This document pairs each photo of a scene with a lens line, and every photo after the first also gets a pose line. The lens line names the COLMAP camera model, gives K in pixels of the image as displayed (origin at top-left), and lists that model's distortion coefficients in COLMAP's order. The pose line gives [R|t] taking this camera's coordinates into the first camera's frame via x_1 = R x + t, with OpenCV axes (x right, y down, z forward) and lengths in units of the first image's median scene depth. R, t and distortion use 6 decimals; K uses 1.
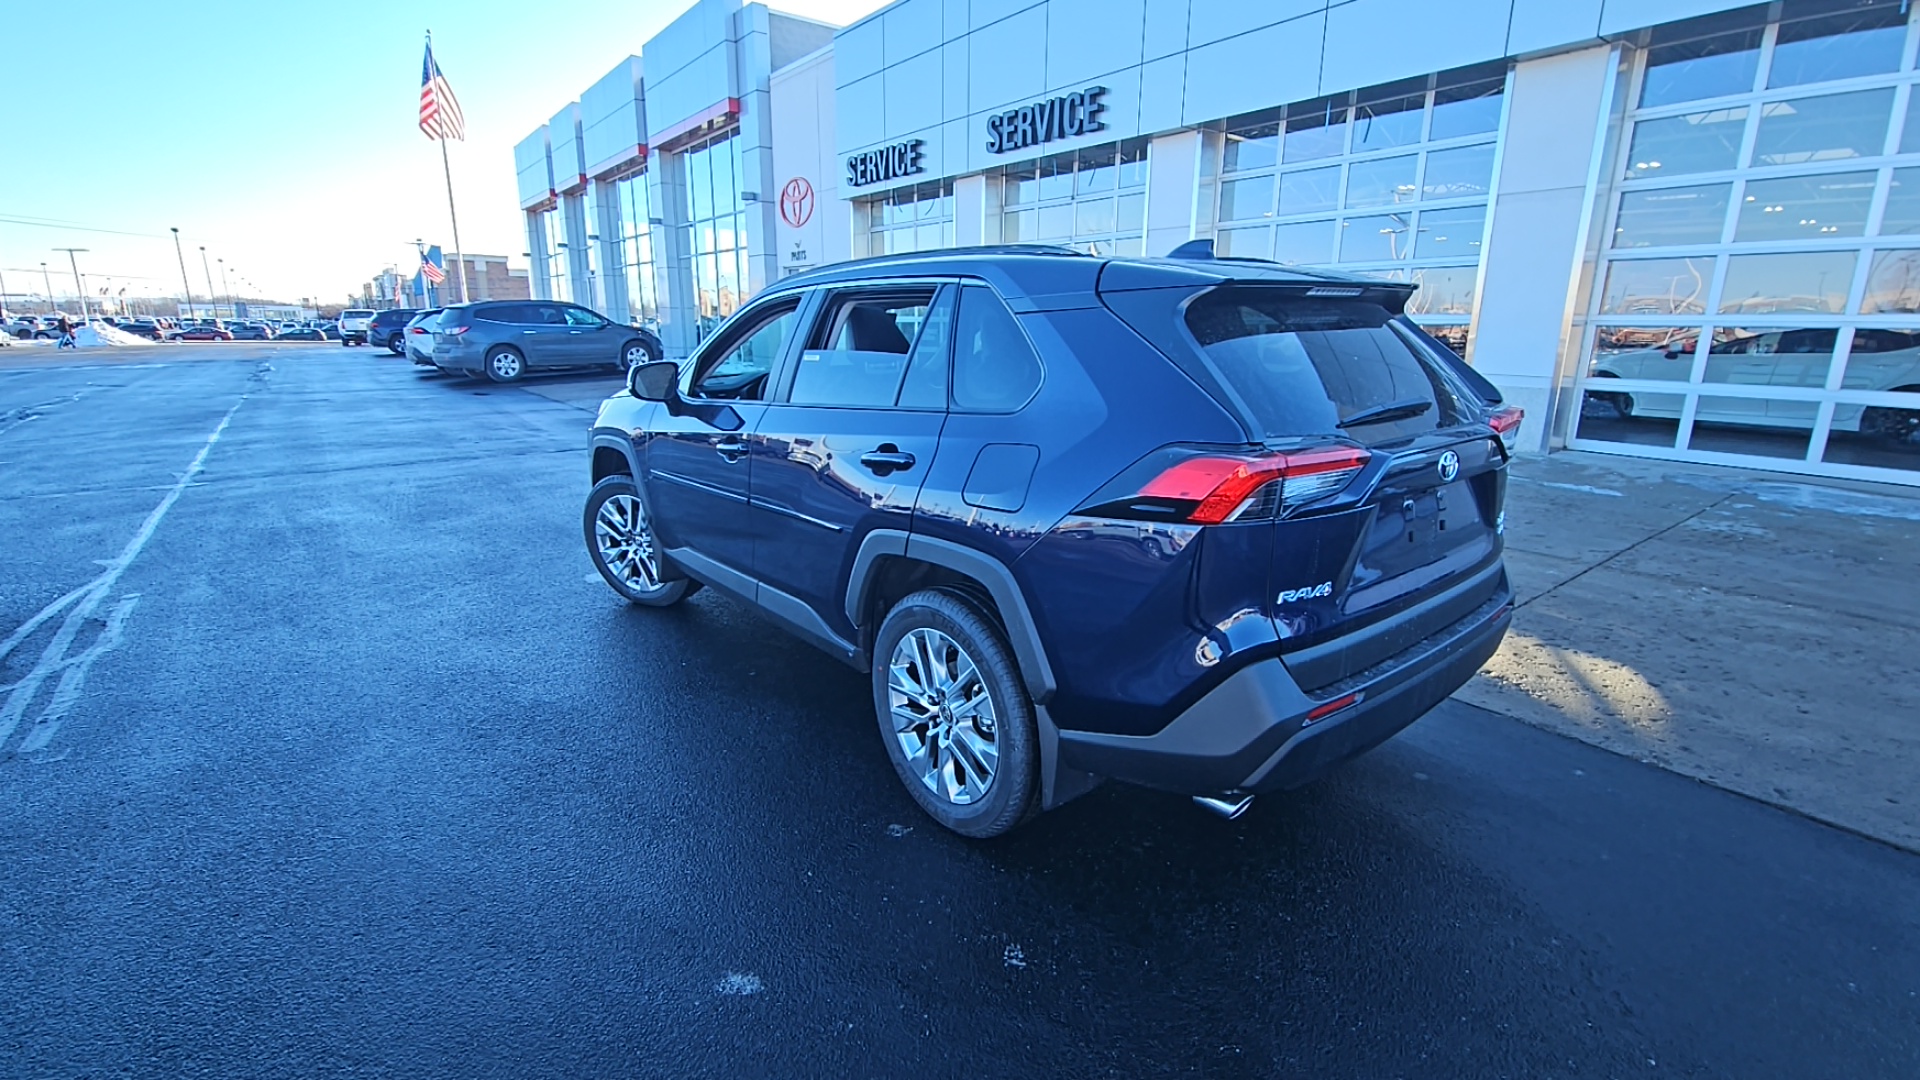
lens RADIAL K [[855.4, 0, 978.8], [0, 855.4, 542.8], [0, 0, 1]] dist [-0.000395, -0.001365]
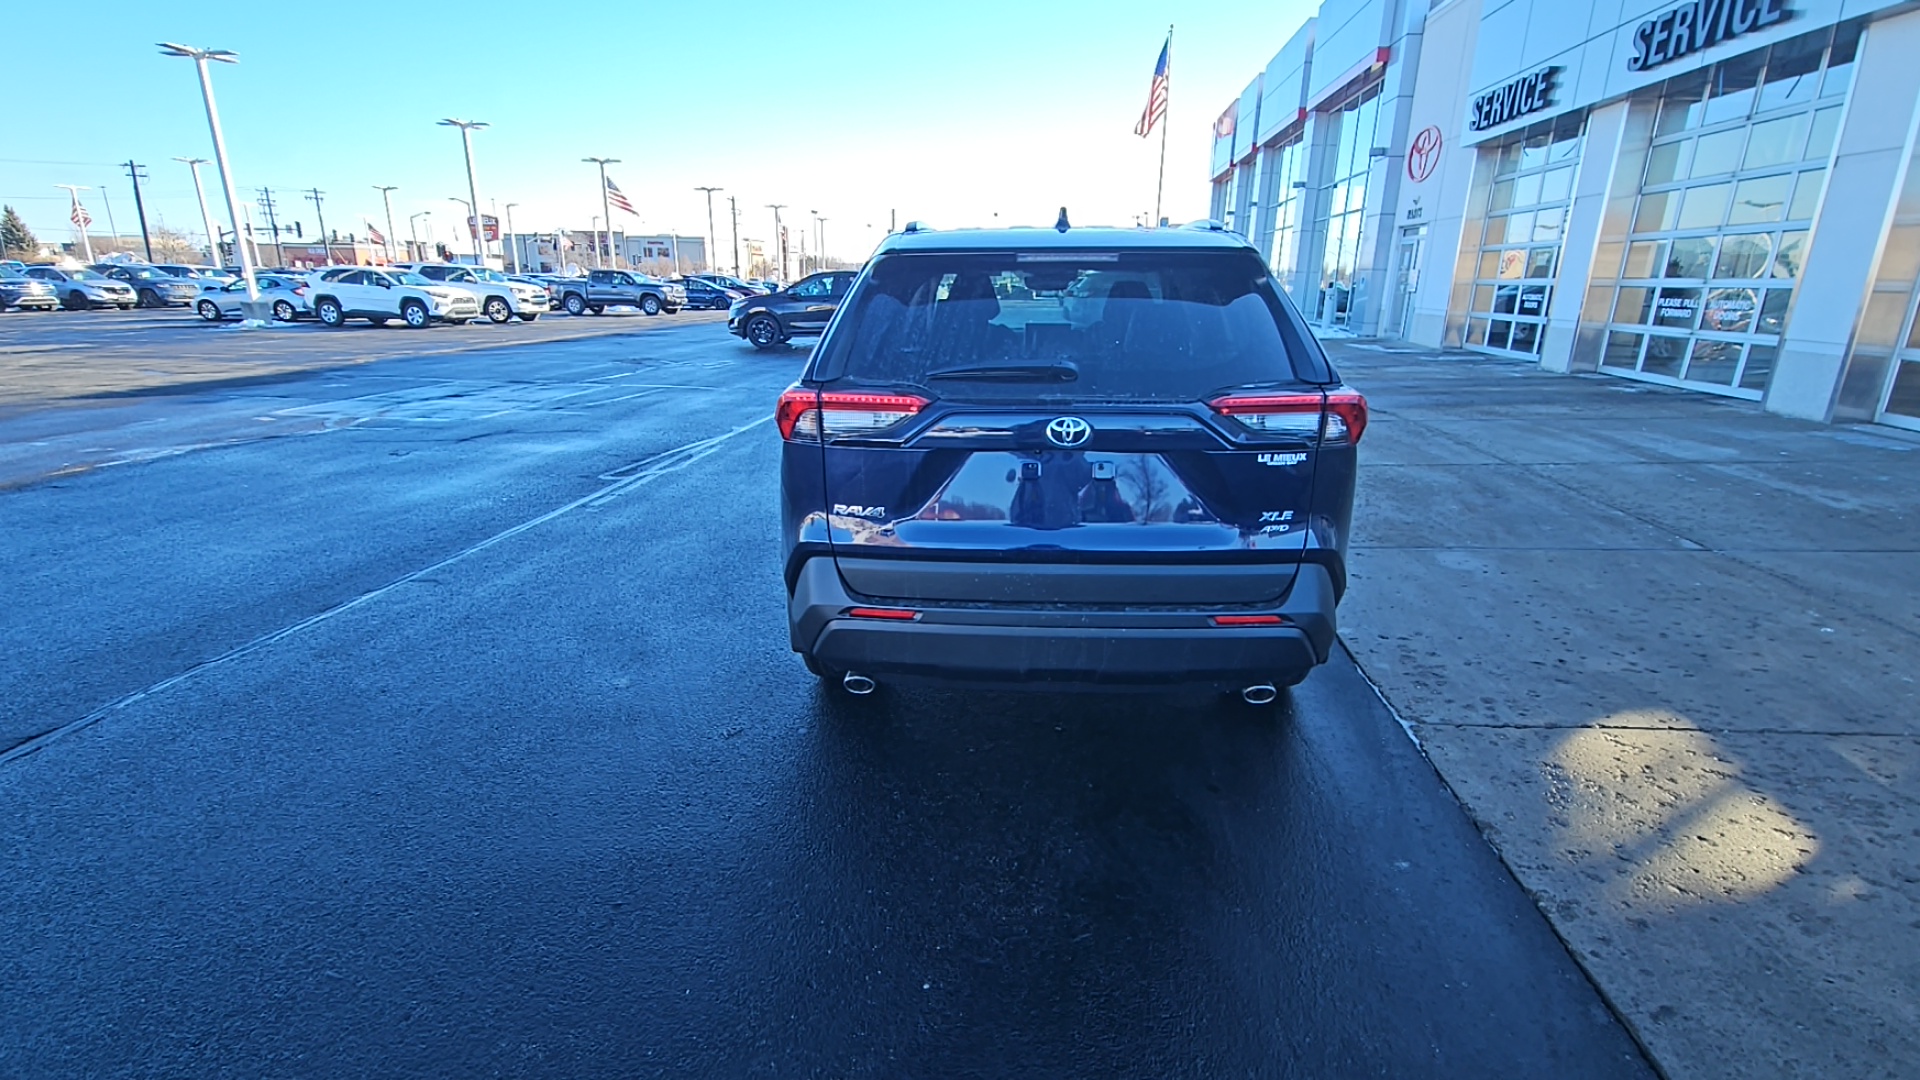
lens RADIAL K [[855.4, 0, 978.8], [0, 855.4, 542.8], [0, 0, 1]] dist [-0.000395, -0.001365]
pose [[0.731022, 0.195175, -0.653845, 0.172930], [-0.169007, 0.980152, 0.103623, -0.008896], [0.661093, 0.034754, 0.749499, 0.024402]]
